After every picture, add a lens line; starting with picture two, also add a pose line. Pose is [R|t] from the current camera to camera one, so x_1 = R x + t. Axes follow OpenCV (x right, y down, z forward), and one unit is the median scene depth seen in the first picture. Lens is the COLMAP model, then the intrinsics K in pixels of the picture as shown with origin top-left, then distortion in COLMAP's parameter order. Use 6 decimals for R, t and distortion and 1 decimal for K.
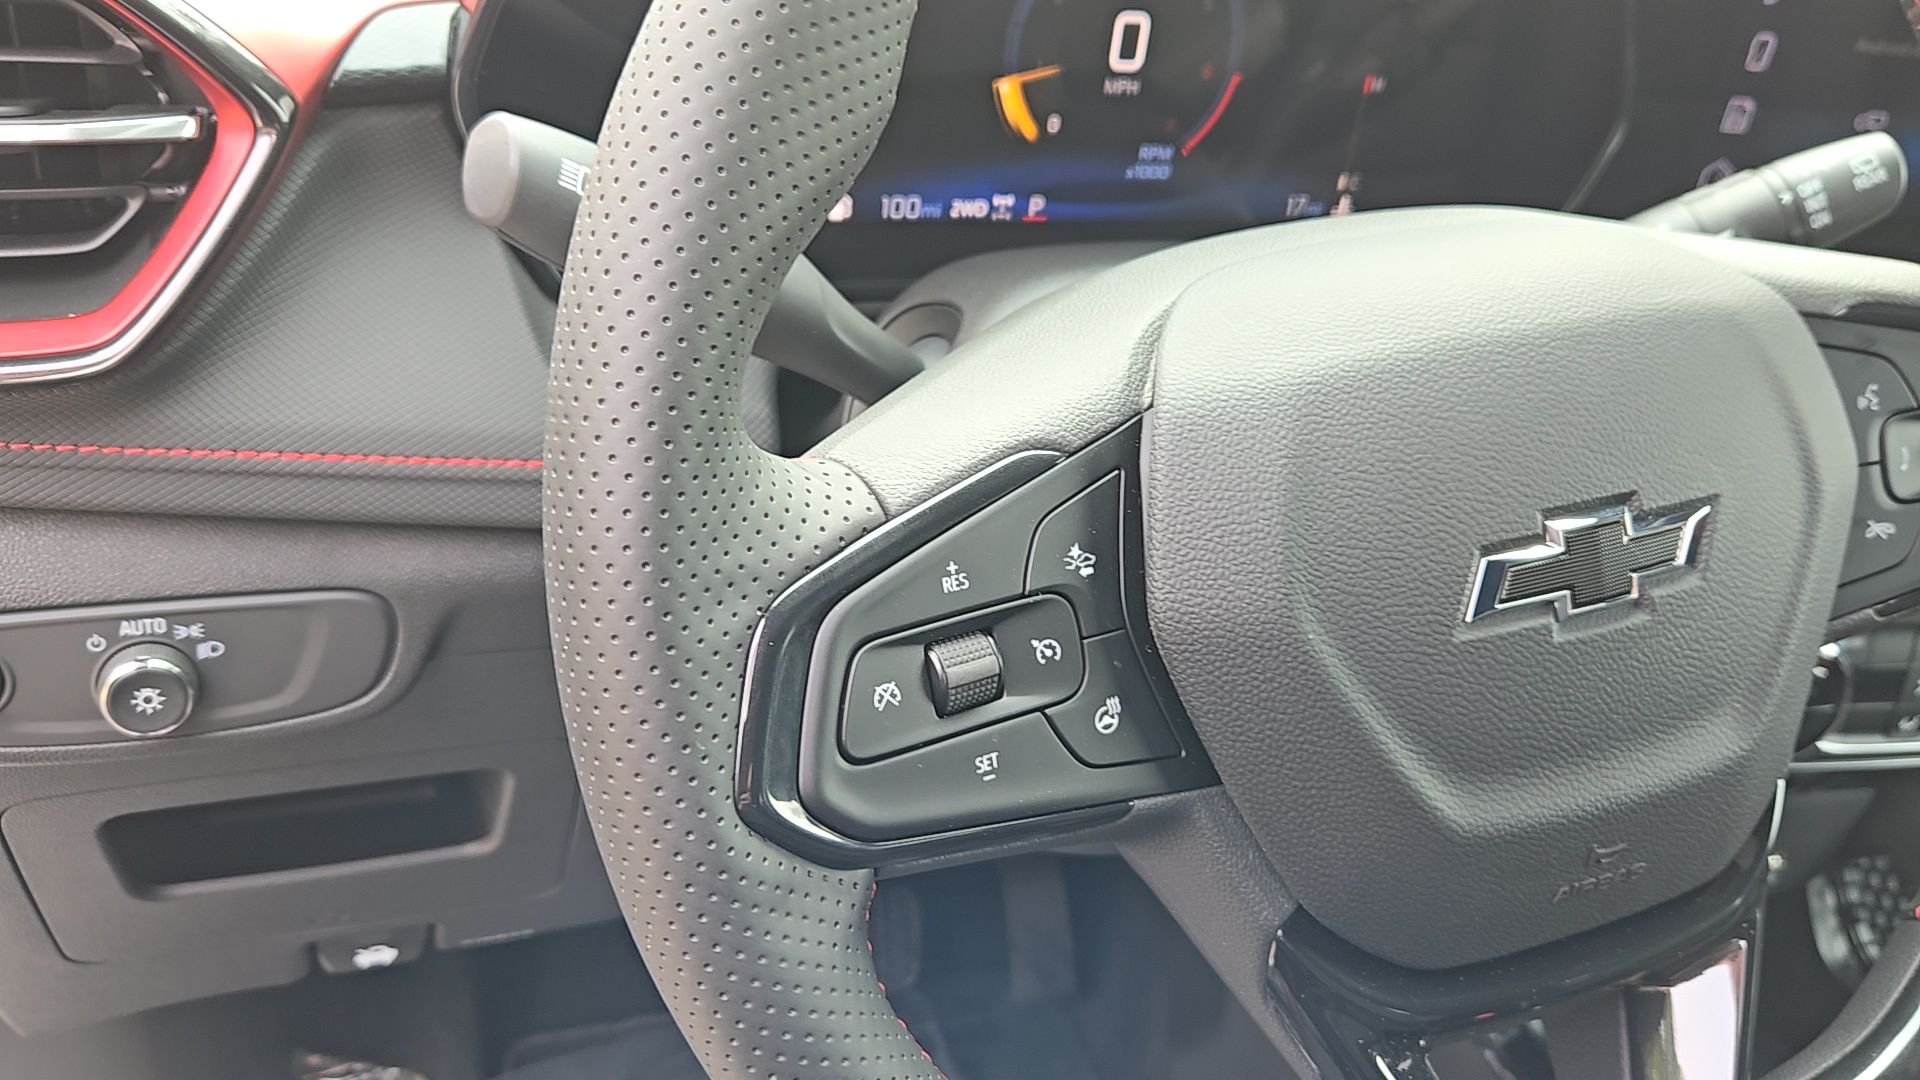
lens RADIAL K [[1610.7, 0, 962.1], [0, 1610.7, 544.2], [0, 0, 1]] dist [-0.002003, 0.029885]
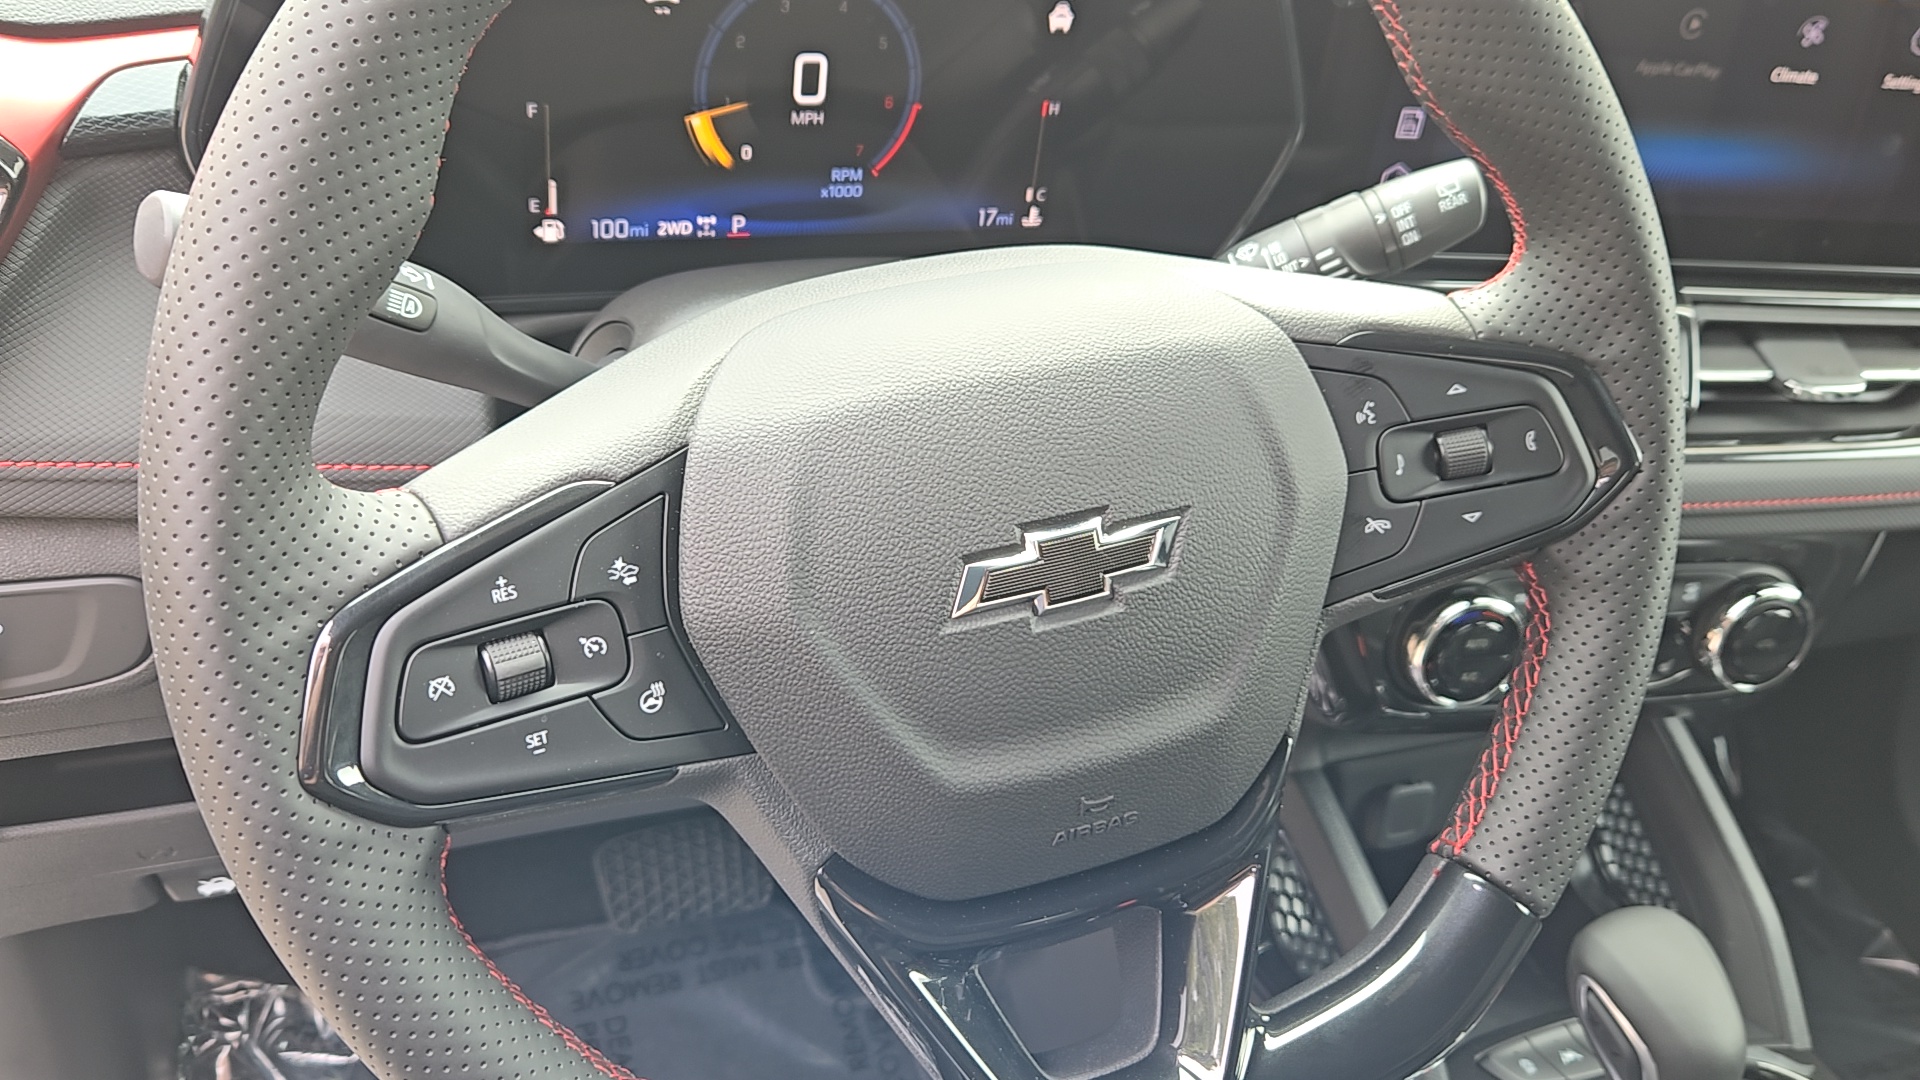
lens RADIAL K [[1610.7, 0, 964.0], [0, 1610.7, 536.4], [0, 0, 1]] dist [-0.002003, 0.029885]
pose [[0.999969, -0.007385, -0.002603, 0.311178], [0.007497, 0.998918, 0.045890, -0.065546], [0.002261, -0.045909, 0.998943, -0.197846]]
